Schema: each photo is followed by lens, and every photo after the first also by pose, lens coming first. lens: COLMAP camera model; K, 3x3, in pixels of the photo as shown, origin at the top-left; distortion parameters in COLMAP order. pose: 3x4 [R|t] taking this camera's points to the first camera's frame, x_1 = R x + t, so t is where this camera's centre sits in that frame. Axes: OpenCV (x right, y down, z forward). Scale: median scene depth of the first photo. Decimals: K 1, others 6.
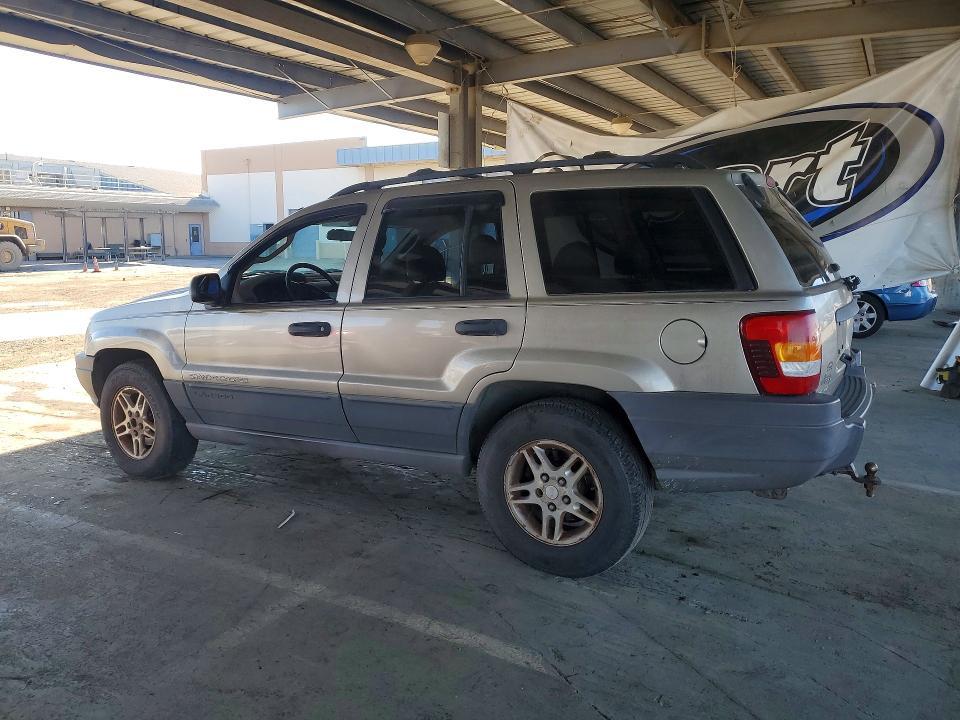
lens RADIAL K [[744.8, 0, 478.6], [0, 744.8, 325.5], [0, 0, 1]] dist [0.008408, 0.003558]
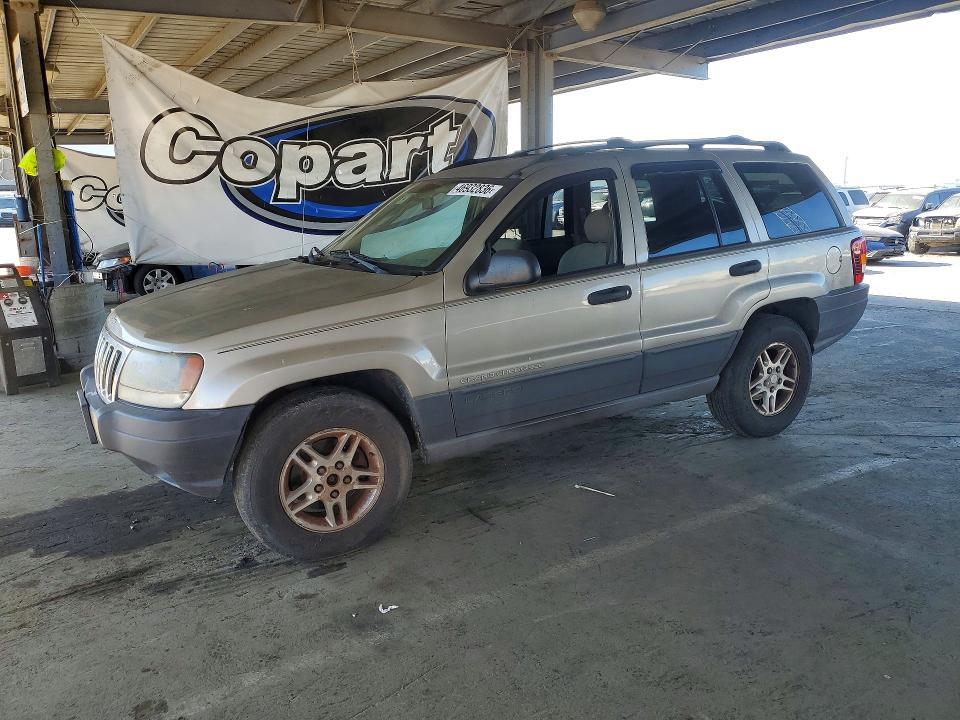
lens RADIAL K [[730.9, 0, 466.0], [0, 730.9, 357.9], [0, 0, 1]] dist [0.008405, 0.001675]
pose [[0.498070, -0.190532, 0.845946, -0.957922], [0.121583, 0.981269, 0.149426, -0.067270], [-0.858571, 0.028428, 0.511906, 0.548496]]
